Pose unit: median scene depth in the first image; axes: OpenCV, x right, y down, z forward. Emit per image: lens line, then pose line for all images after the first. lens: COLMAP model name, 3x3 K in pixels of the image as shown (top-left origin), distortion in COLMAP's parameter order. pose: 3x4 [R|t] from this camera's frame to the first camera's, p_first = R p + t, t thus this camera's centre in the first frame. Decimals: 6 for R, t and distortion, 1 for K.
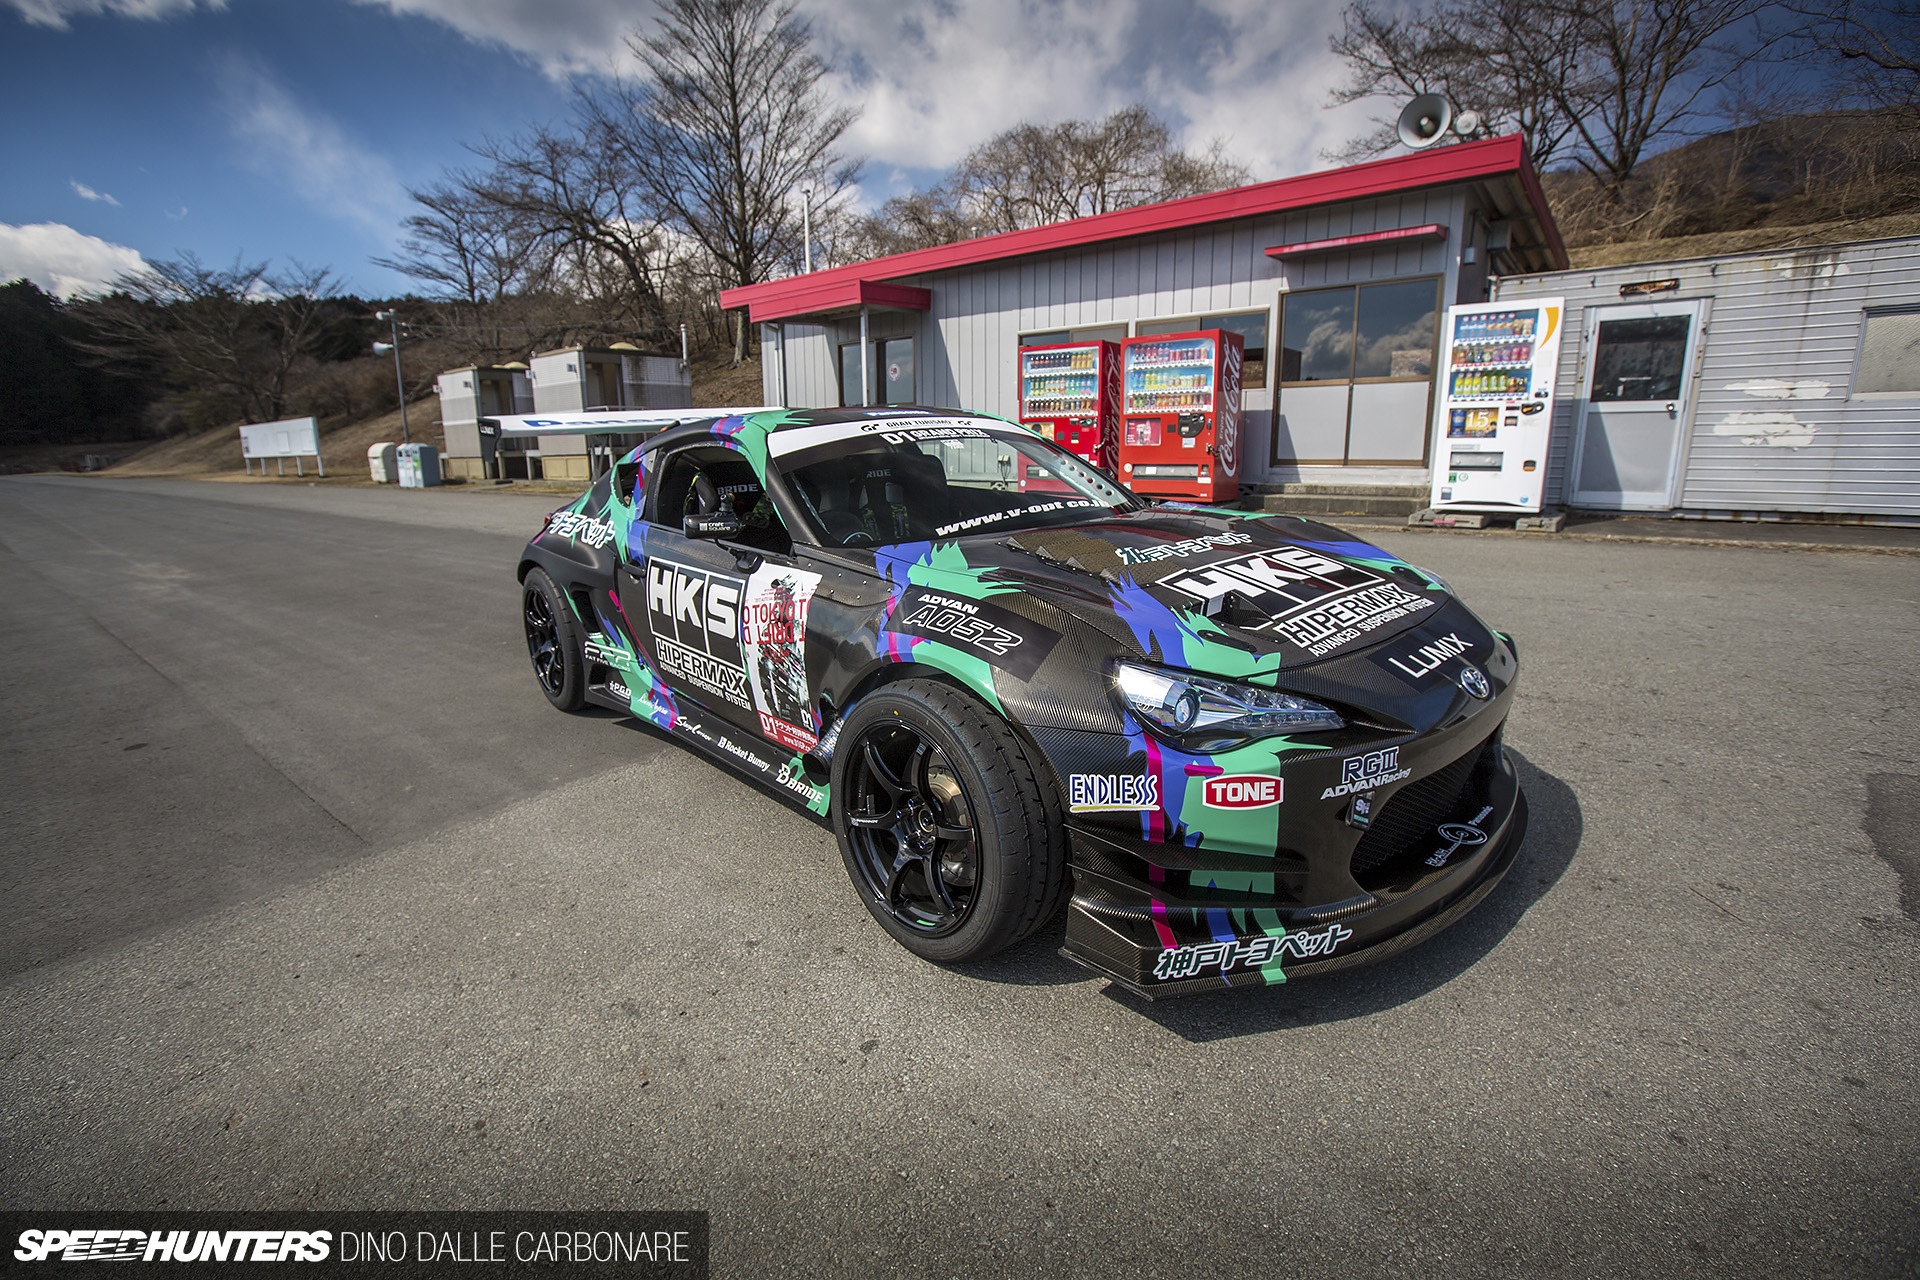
lens RADIAL K [[923.5, 0, 944.3], [0, 923.5, 635.7], [0, 0, 1]] dist [-0.015081, 0.000177]
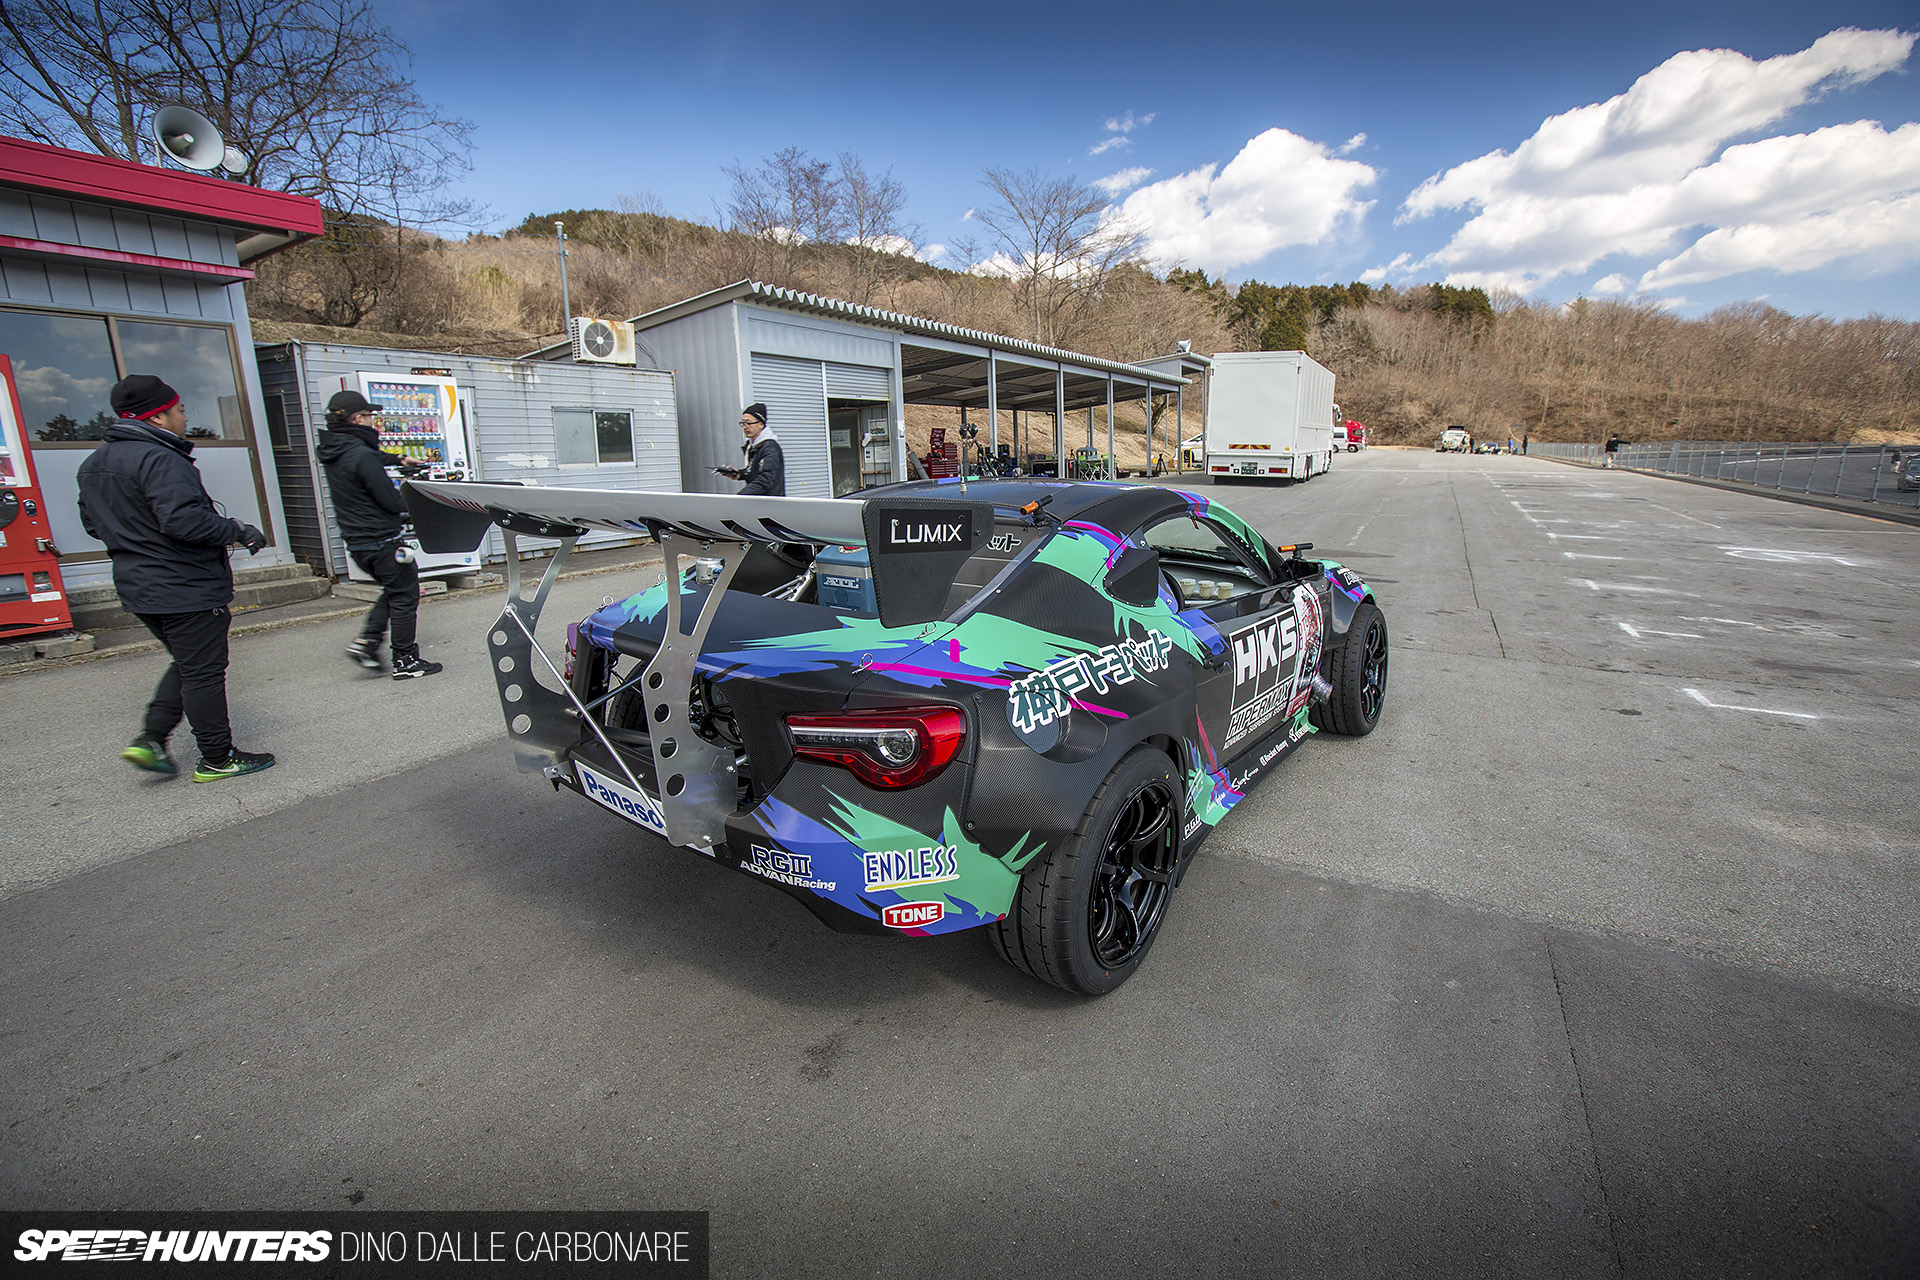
lens RADIAL K [[923.5, 0, 944.3], [0, 923.5, 635.7], [0, 0, 1]] dist [-0.015081, 0.000177]
pose [[-0.234393, -0.167660, 0.957575, -1.168276], [0.233551, 0.946455, 0.222882, -0.367516], [-0.943671, 0.275884, -0.182685, 1.464172]]
